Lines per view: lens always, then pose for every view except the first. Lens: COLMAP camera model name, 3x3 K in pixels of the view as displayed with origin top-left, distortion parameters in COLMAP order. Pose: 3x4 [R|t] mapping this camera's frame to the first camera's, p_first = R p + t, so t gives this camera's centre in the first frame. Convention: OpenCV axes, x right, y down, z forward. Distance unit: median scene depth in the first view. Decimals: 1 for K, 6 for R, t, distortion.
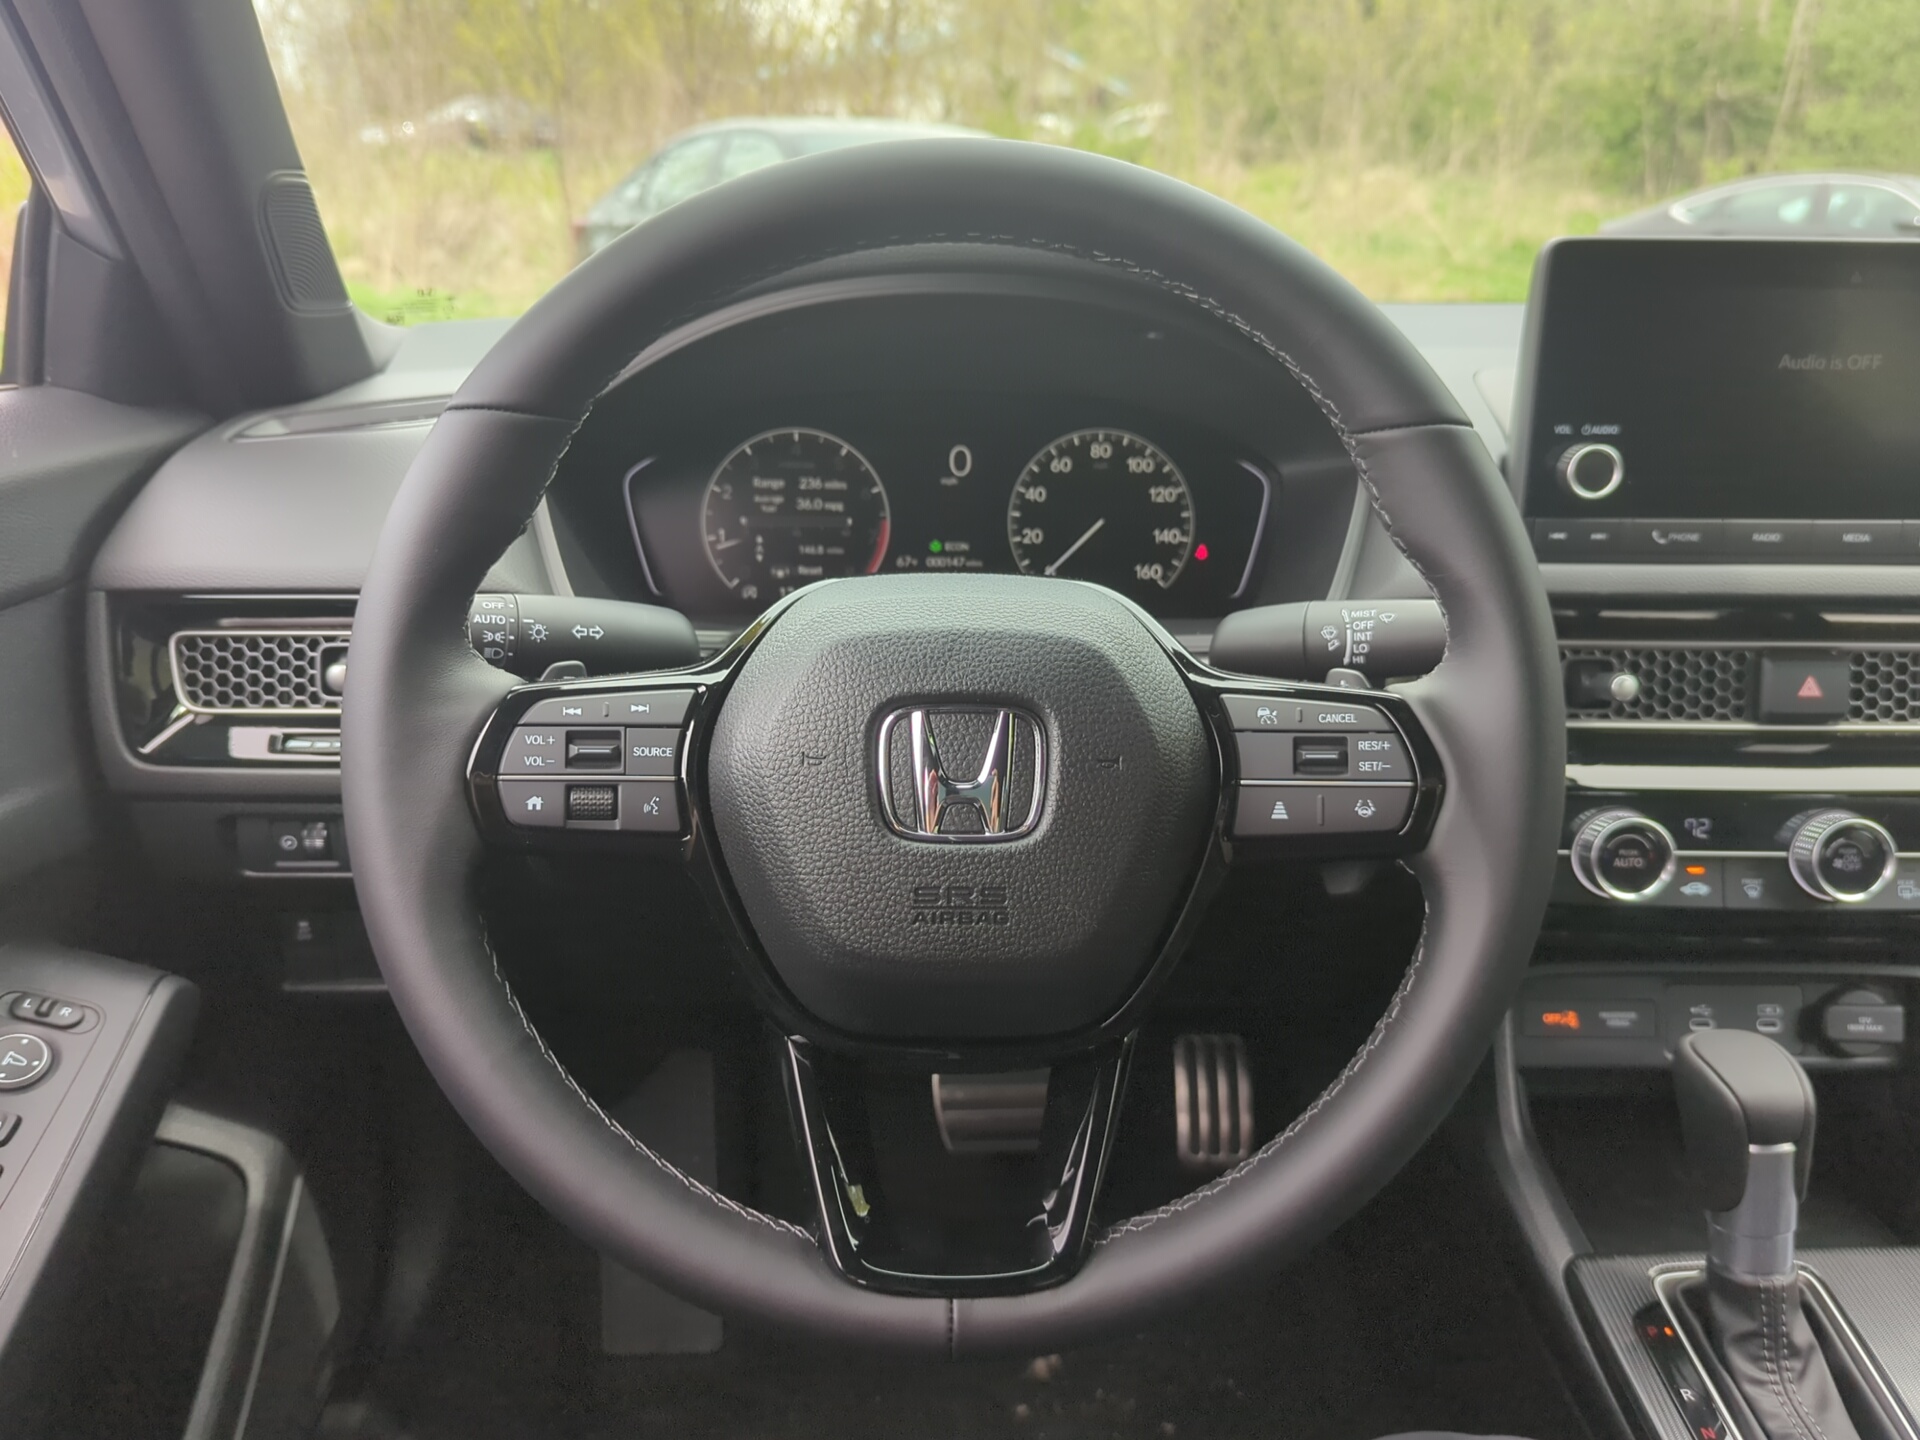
lens RADIAL K [[1554.7, 0, 966.0], [0, 1554.7, 693.4], [0, 0, 1]] dist [0.046254, -0.037462]
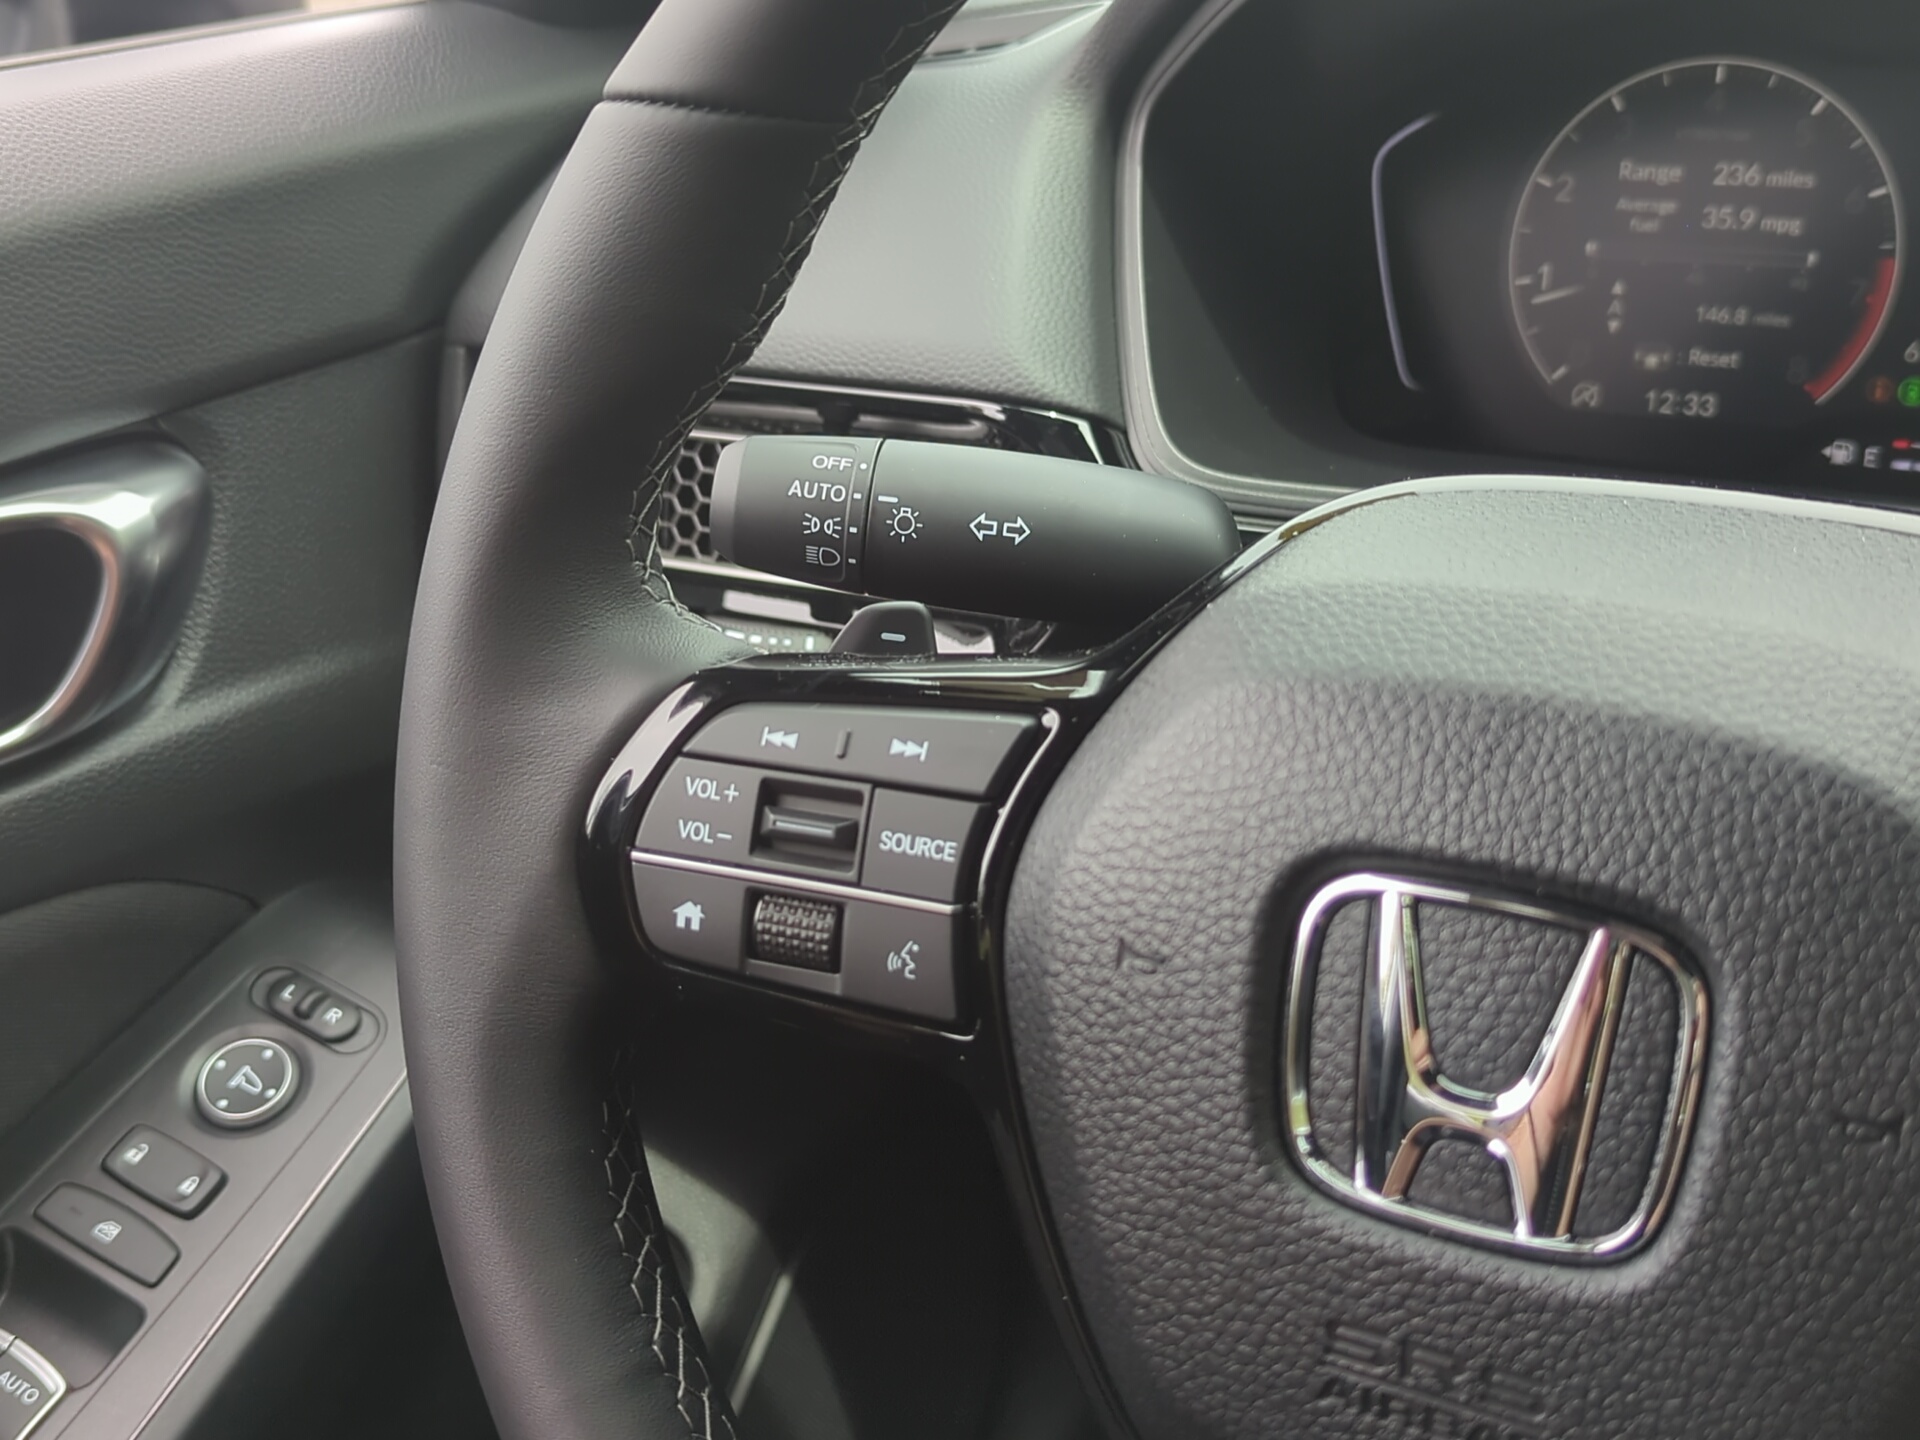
lens RADIAL K [[2516.5, 0, 971.4], [0, 2516.5, 701.3], [0, 0, 1]] dist [0.042323, 0.000000]
pose [[0.845243, 0.138015, -0.516251, 0.125320], [-0.075503, 0.987225, 0.140307, -0.069224], [0.529021, -0.079615, 0.844866, 0.223507]]
